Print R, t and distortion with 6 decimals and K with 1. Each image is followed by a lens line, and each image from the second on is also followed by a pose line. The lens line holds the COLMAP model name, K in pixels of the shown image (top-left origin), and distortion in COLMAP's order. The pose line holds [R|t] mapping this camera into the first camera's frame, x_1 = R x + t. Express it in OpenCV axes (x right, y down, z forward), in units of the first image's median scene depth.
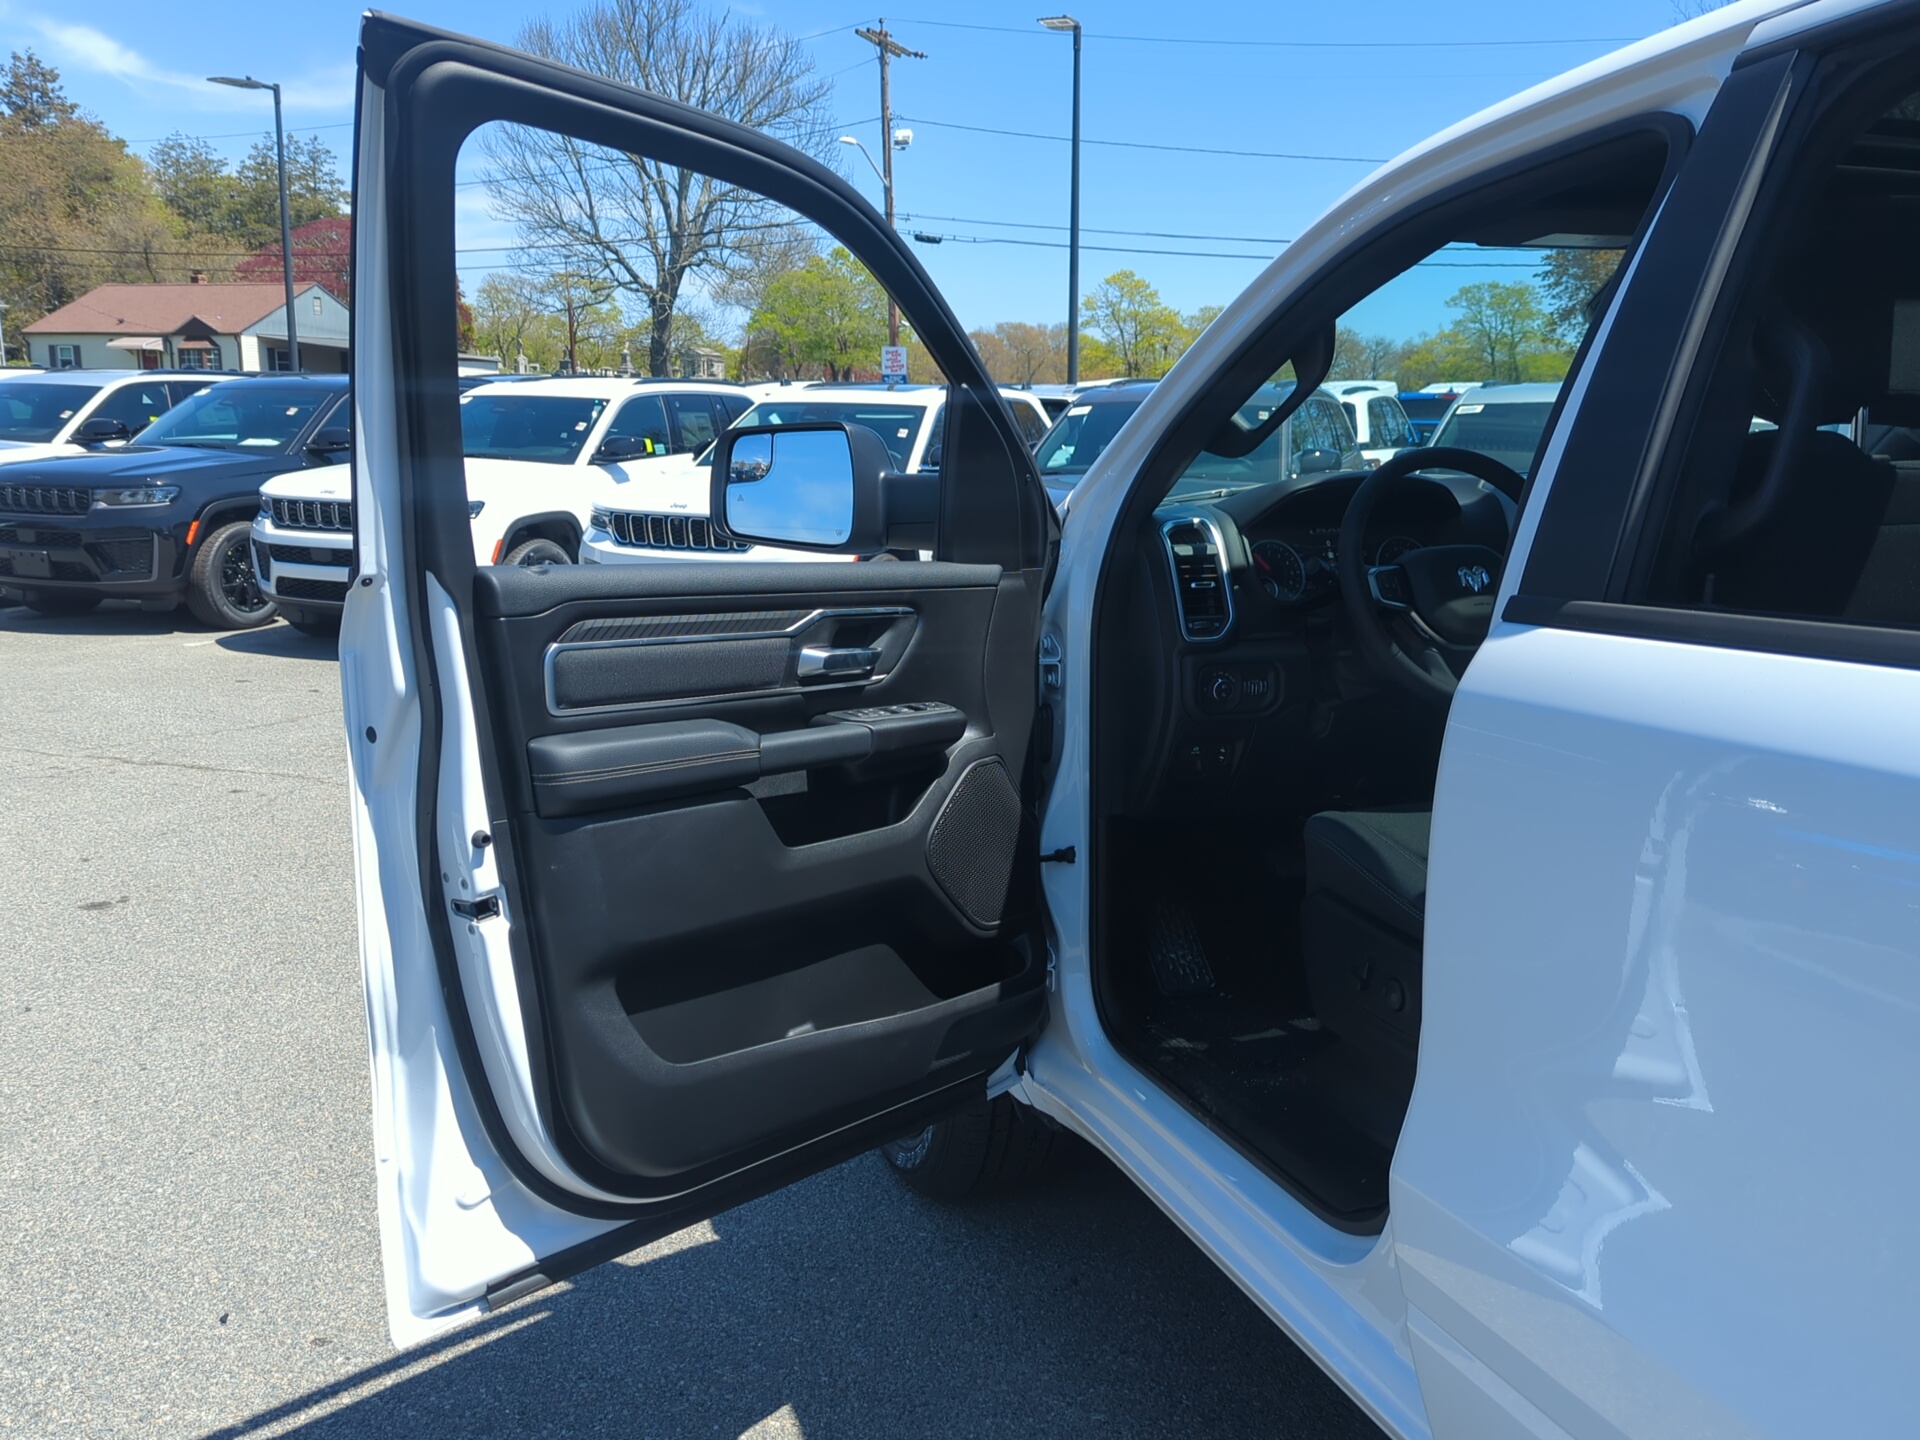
lens RADIAL K [[1559.8, 0, 980.6], [0, 1559.8, 720.8], [0, 0, 1]] dist [0.025986, -0.003204]
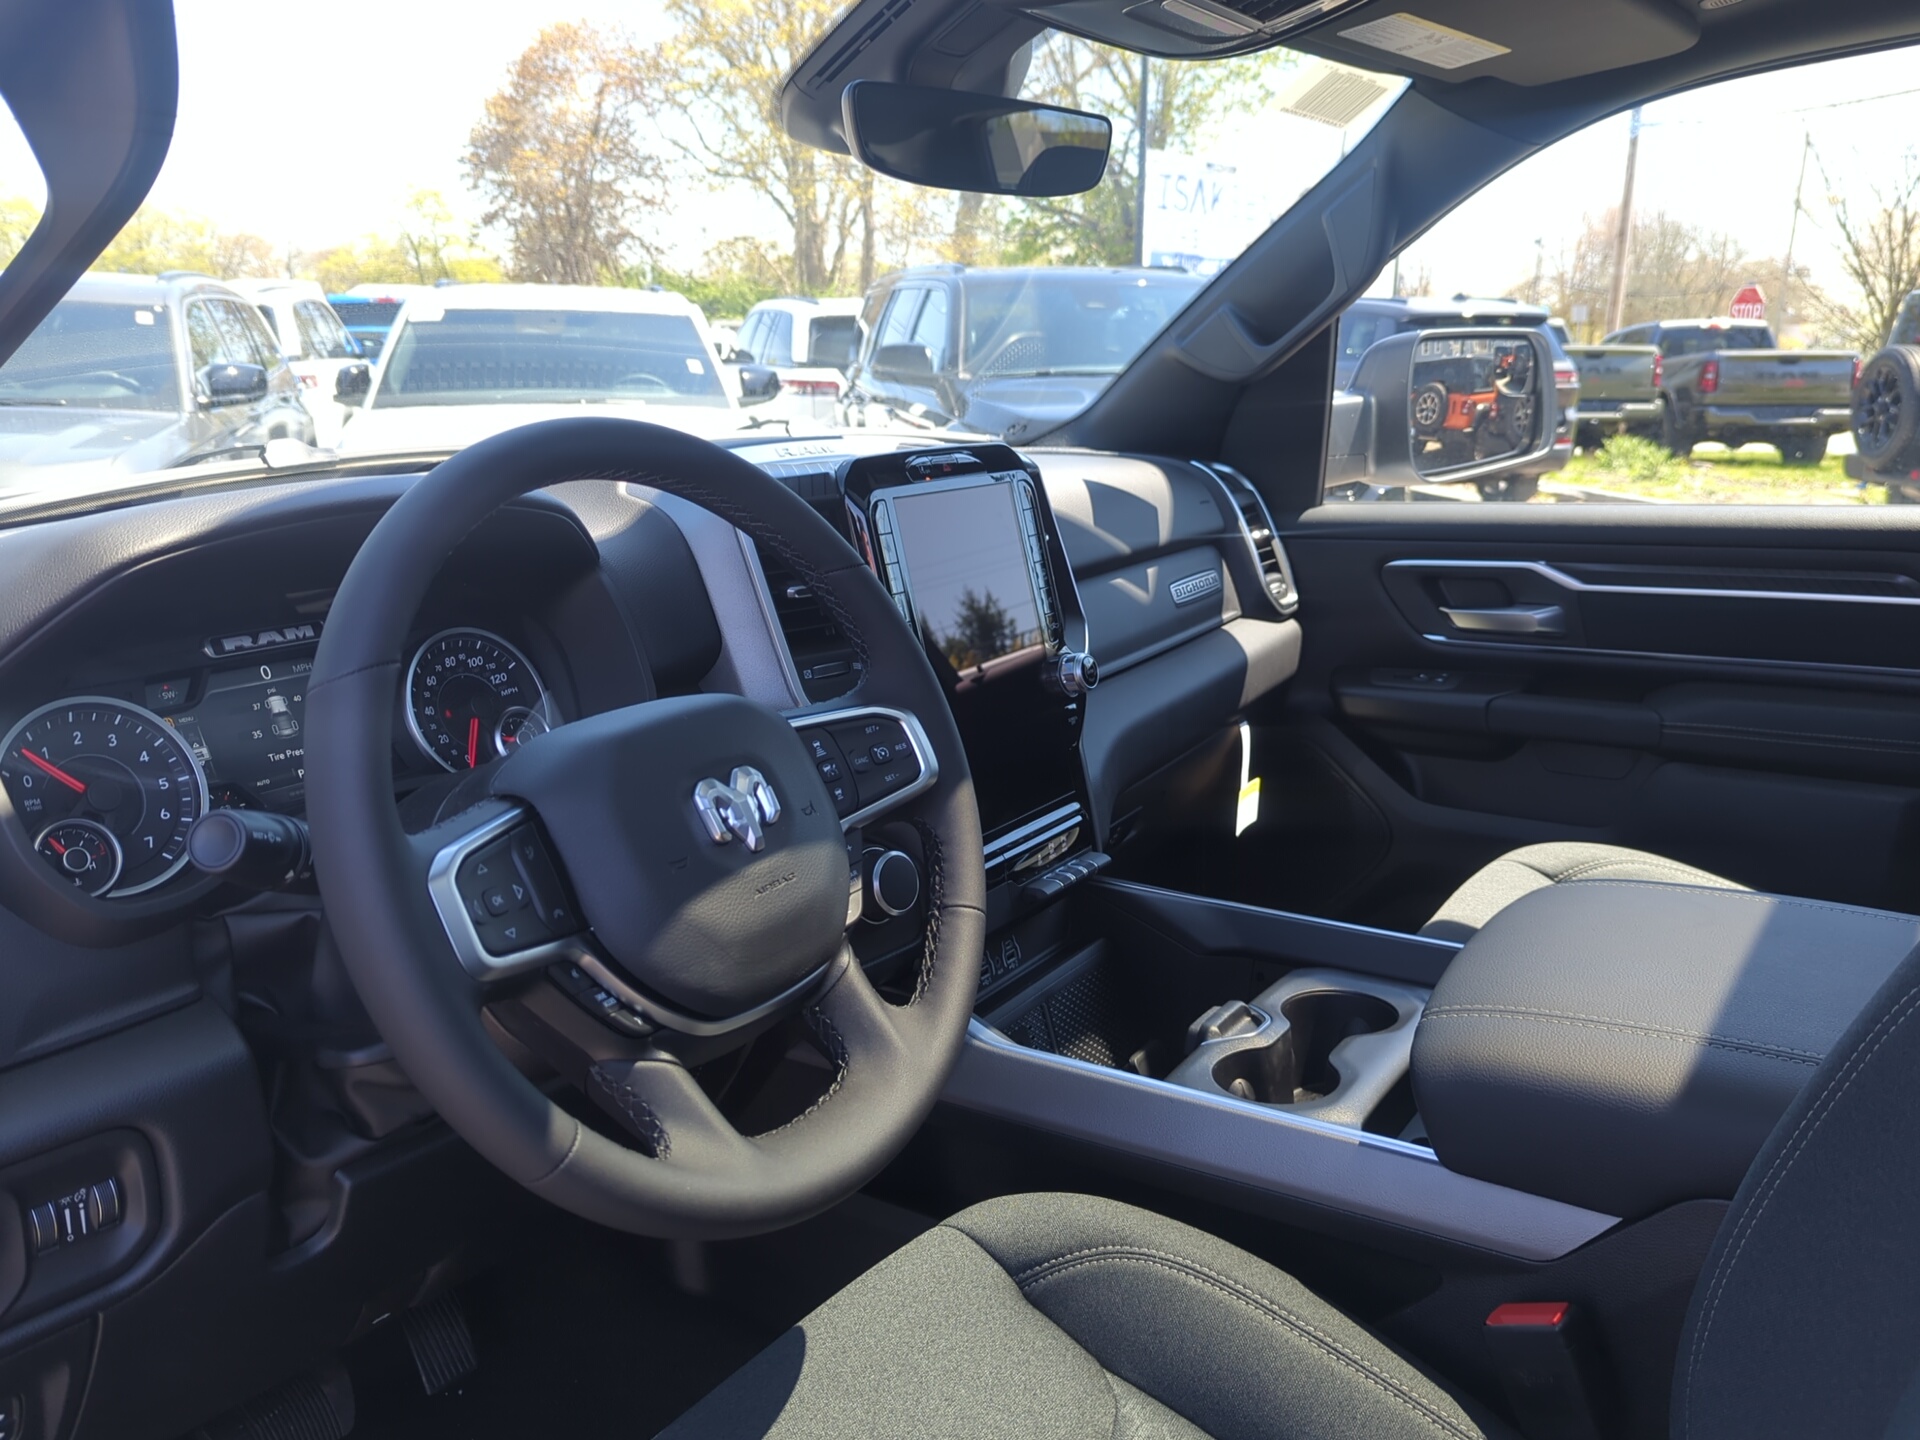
lens RADIAL K [[1563.6, 0, 964.5], [0, 1563.6, 697.6], [0, 0, 1]] dist [0.068236, -0.006575]
pose [[0.807306, -0.136298, 0.574178, 0.026684], [0.113660, 0.990658, 0.075353, -0.022306], [-0.579084, 0.004428, 0.815256, 0.113980]]
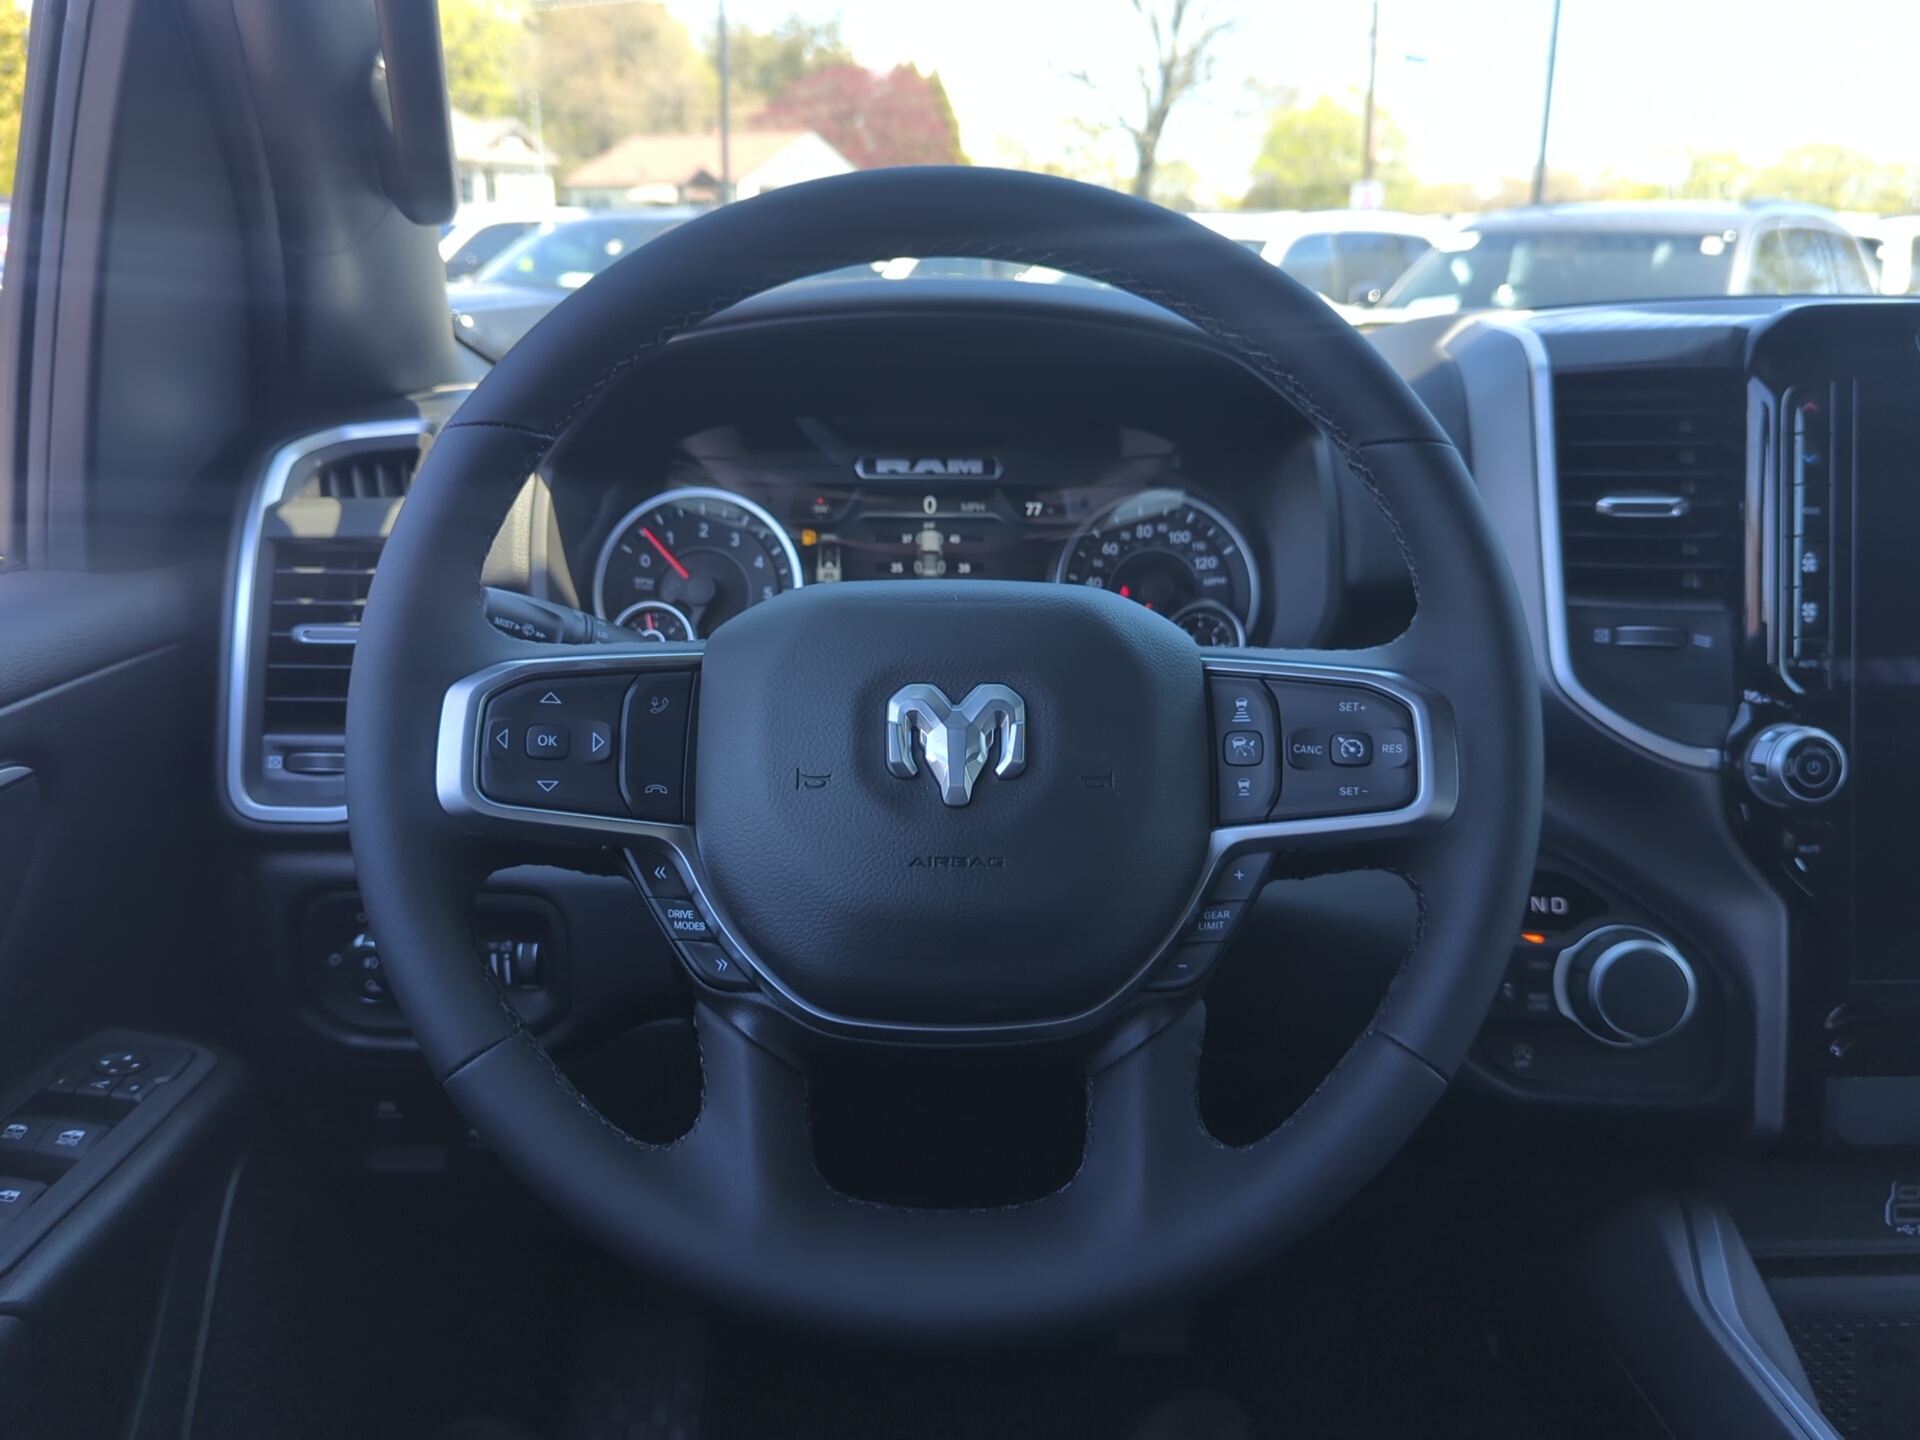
lens RADIAL K [[1556.0, 0, 976.9], [0, 1556.0, 692.8], [0, 0, 1]] dist [0.069212, -0.102334]
pose [[0.951388, 0.085120, -0.295999, 0.063910], [-0.063325, 0.994580, 0.082471, -0.019341], [0.301414, -0.059718, 0.951621, 0.129075]]
